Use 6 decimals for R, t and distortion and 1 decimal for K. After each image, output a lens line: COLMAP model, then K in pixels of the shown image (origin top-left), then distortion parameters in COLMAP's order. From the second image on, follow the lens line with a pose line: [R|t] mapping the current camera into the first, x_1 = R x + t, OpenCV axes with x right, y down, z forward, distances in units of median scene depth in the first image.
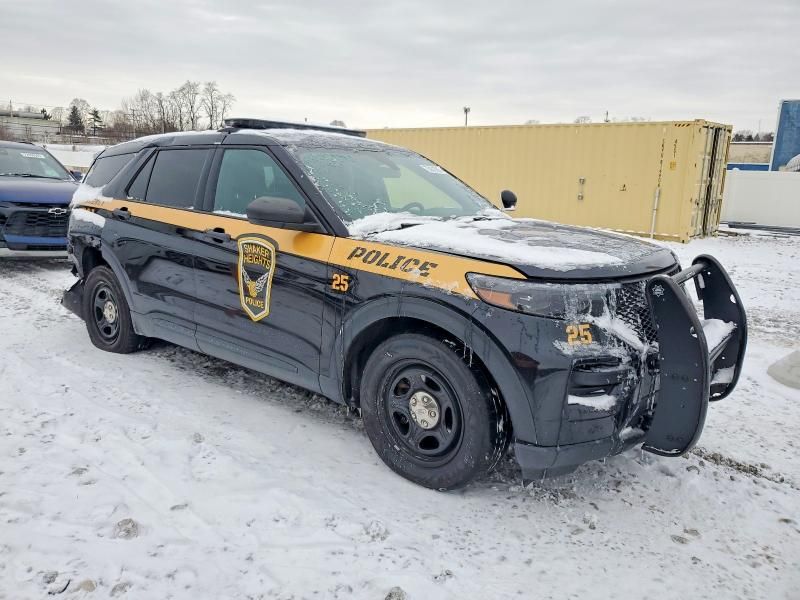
lens RADIAL K [[653.5, 0, 400.0], [0, 653.5, 300.0], [0, 0, 1]] dist [0.012548, 0.003422]
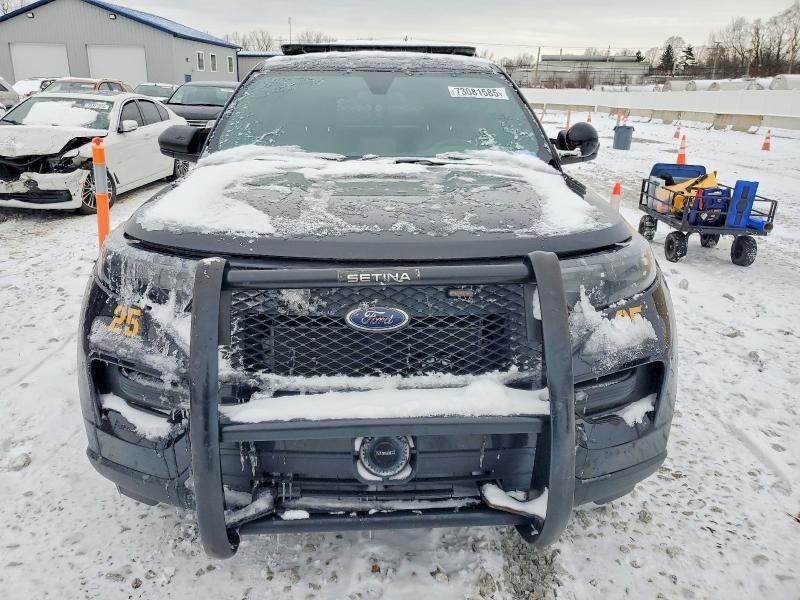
lens RADIAL K [[653.5, 0, 400.0], [0, 653.5, 300.0], [0, 0, 1]] dist [0.012548, 0.003422]
pose [[0.612522, 0.201893, -0.764235, 0.095141], [-0.137709, 0.979302, 0.148337, -0.011028], [0.778366, 0.014382, 0.627646, 0.075304]]
